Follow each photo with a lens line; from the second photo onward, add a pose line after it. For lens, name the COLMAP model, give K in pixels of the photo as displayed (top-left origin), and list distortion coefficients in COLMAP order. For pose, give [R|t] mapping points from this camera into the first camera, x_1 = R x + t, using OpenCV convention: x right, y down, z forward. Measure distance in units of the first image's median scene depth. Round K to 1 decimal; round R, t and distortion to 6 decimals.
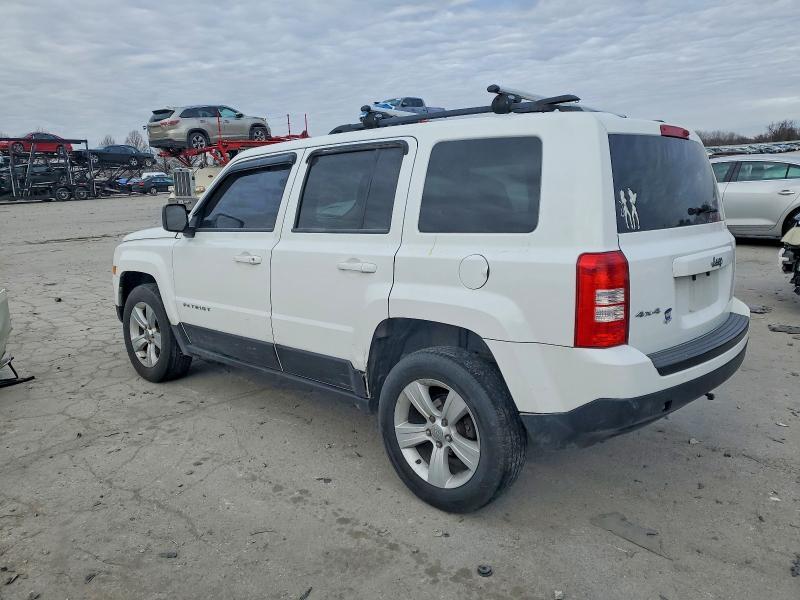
lens RADIAL K [[618.2, 0, 400.0], [0, 618.2, 300.0], [0, 0, 1]] dist [-0.012459, 0.038412]
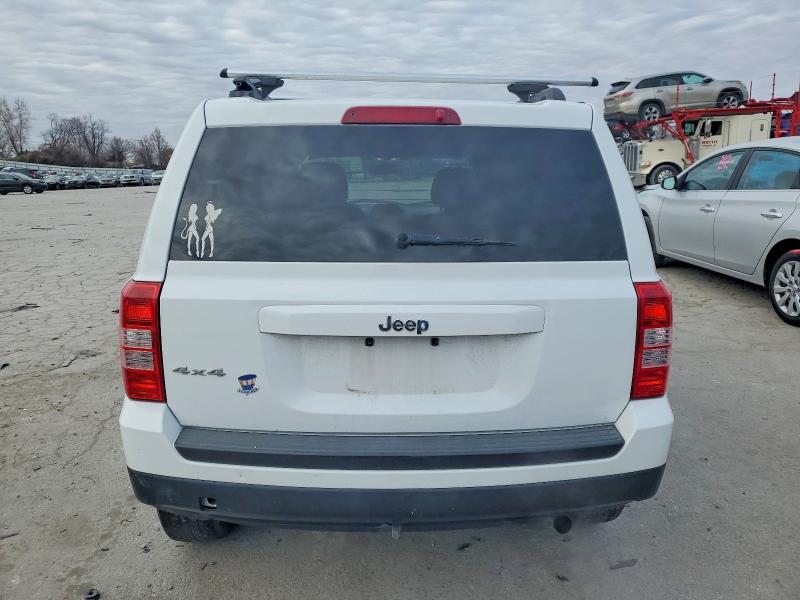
lens RADIAL K [[619.6, 0, 387.0], [0, 619.6, 288.6], [0, 0, 1]] dist [0.007206, 0.006592]
pose [[0.701000, 0.149327, -0.697352, 0.091470], [-0.131625, 0.988124, 0.079278, -0.014256], [0.700909, 0.036215, 0.712331, 0.053880]]
